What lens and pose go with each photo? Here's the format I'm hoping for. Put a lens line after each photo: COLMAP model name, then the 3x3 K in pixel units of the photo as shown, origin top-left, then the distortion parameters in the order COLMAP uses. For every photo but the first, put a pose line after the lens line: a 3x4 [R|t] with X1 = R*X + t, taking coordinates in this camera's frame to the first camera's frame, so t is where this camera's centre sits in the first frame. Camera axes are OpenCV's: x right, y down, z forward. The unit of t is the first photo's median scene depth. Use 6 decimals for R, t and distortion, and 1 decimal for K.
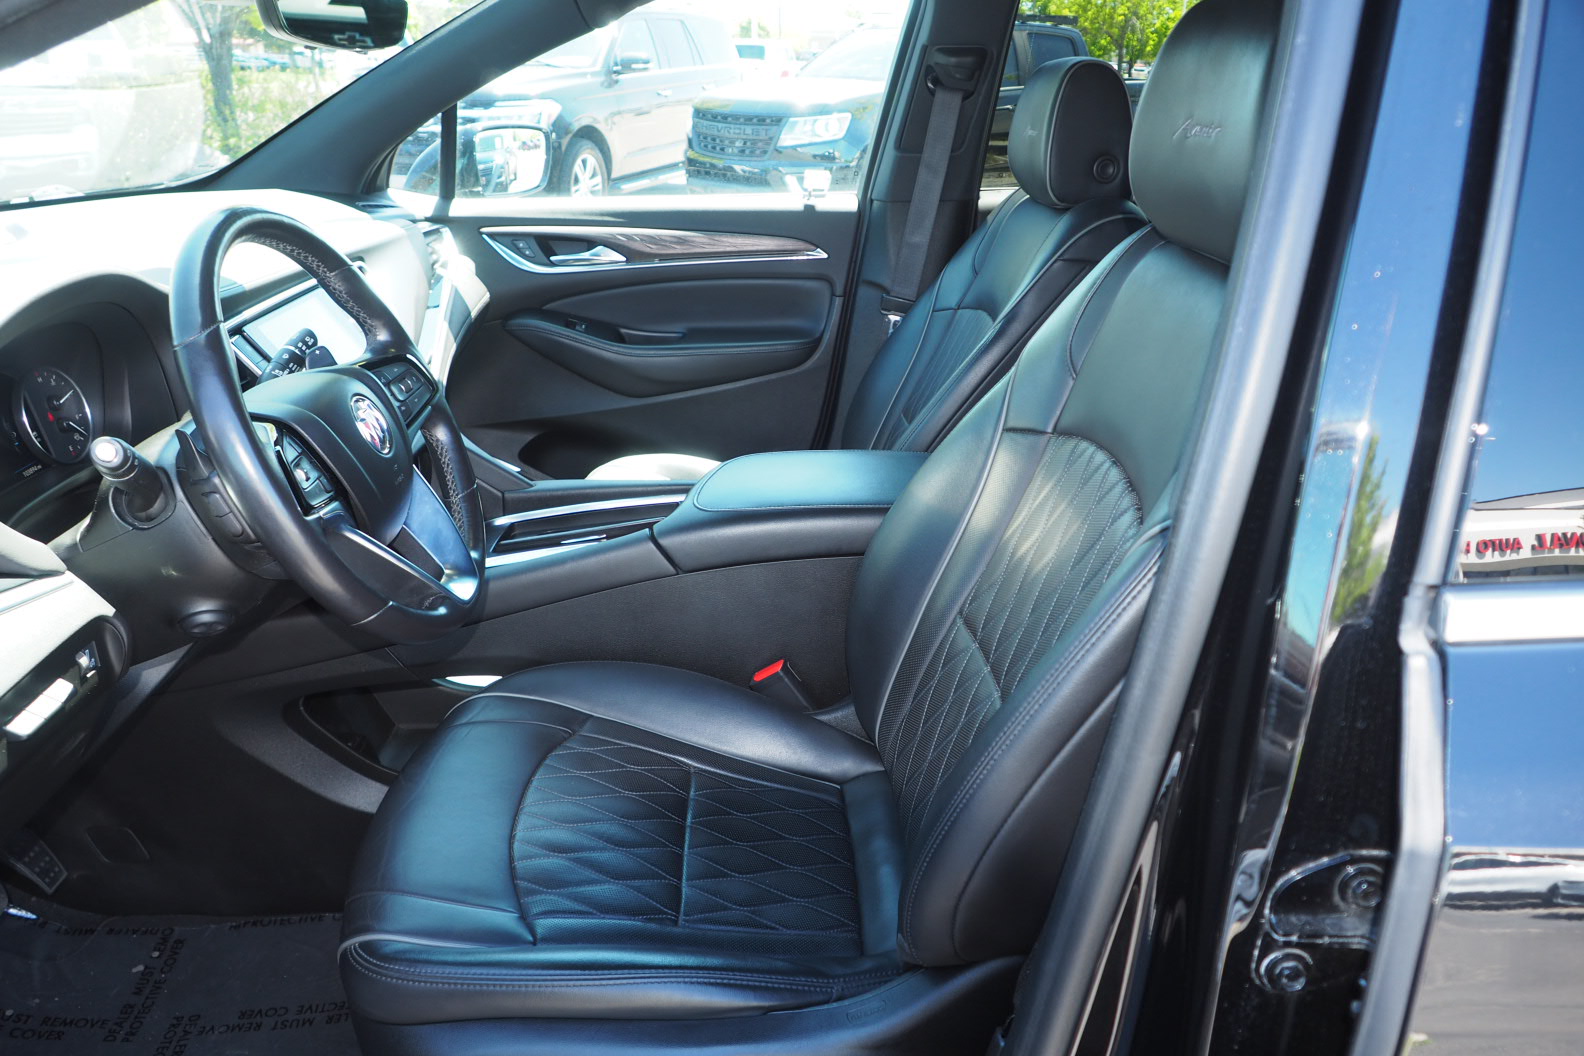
lens RADIAL K [[1116.7, 0, 792.0], [0, 1116.7, 528.0], [0, 0, 1]] dist [-0.029132, 0.000992]
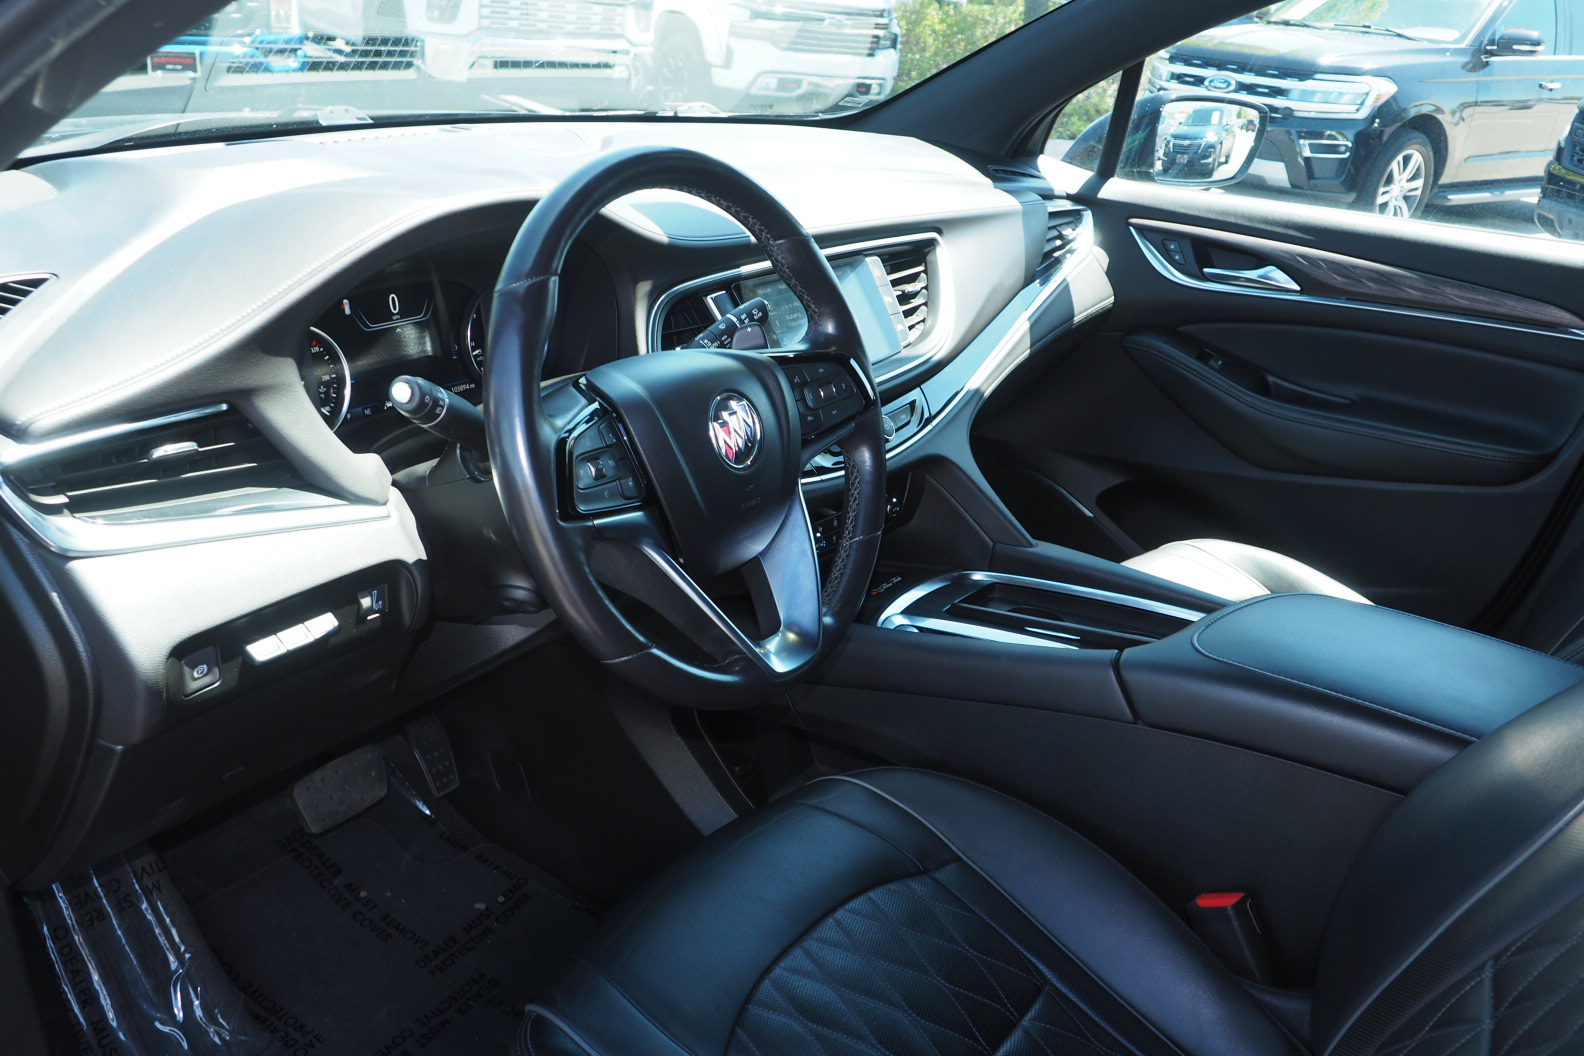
lens RADIAL K [[1281.9, 0, 792.1], [0, 1281.9, 540.8], [0, 0, 1]] dist [-0.031309, 0.012496]
pose [[0.802446, 0.287126, -0.523105, 0.075961], [-0.291343, 0.953557, 0.076475, -0.044903], [0.520768, 0.091036, 0.848830, 0.104082]]
